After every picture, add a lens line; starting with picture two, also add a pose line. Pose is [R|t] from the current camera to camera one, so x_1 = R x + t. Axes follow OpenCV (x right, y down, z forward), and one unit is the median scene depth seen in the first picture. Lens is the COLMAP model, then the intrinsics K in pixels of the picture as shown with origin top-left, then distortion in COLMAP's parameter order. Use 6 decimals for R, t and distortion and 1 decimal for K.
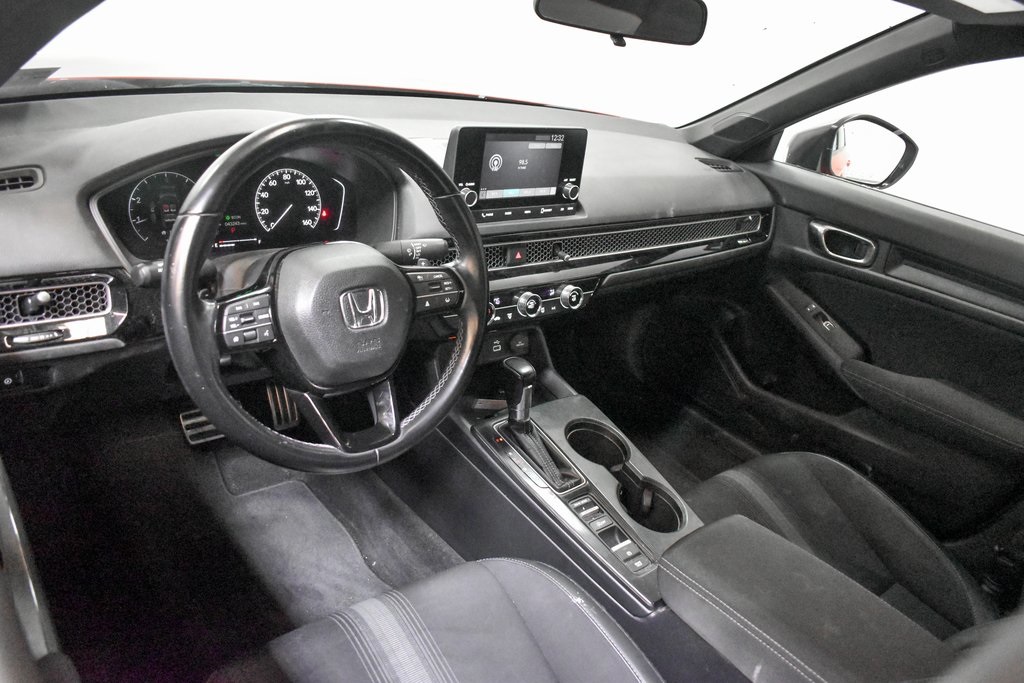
lens RADIAL K [[782.4, 0, 491.4], [0, 782.4, 331.8], [0, 0, 1]] dist [-0.008790, 0.000853]
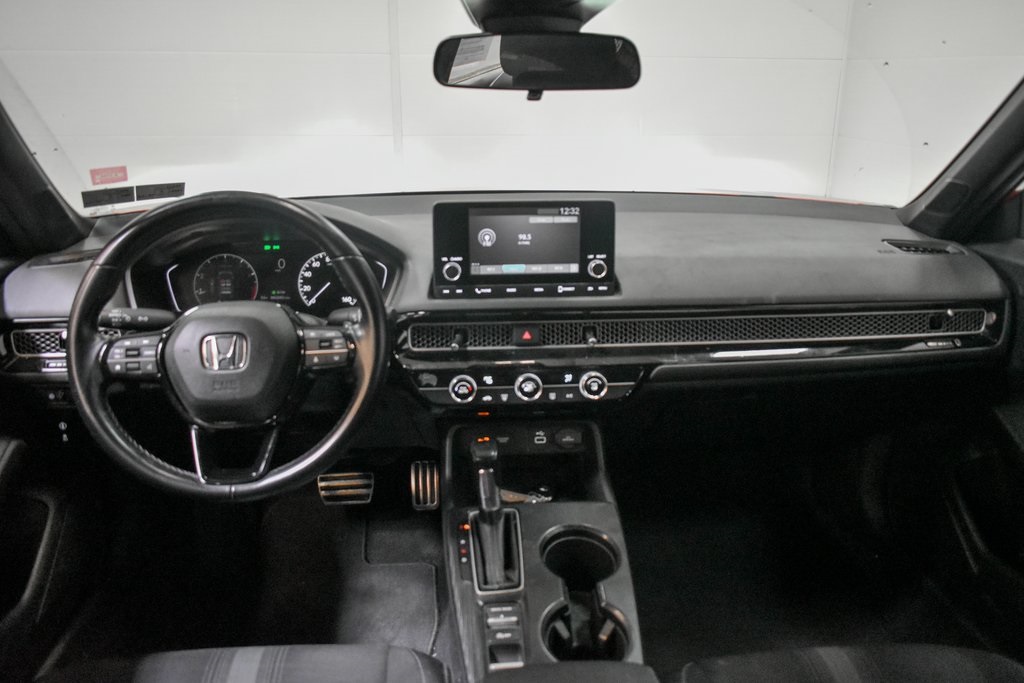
lens RADIAL K [[782.4, 0, 507.4], [0, 782.4, 324.6], [0, 0, 1]] dist [-0.008790, 0.000853]
pose [[0.805405, 0.004482, -0.592708, 0.615548], [-0.119982, 0.980503, -0.155623, 0.041708], [0.580454, 0.196454, 0.790240, 0.260686]]
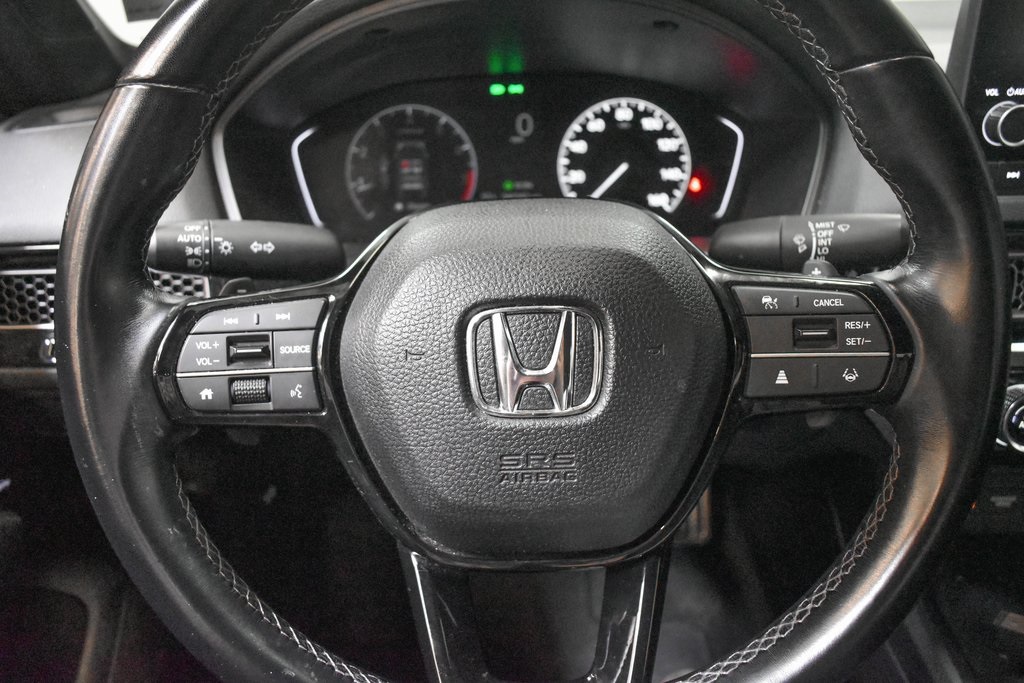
lens RADIAL K [[782.4, 0, 512.1], [0, 782.4, 336.7], [0, 0, 1]] dist [-0.008790, 0.000853]
pose [[0.751274, 0.088660, -0.654009, 0.047667], [-0.132031, 0.991094, -0.017310, -0.024900], [0.646650, 0.099354, 0.756289, 0.544471]]
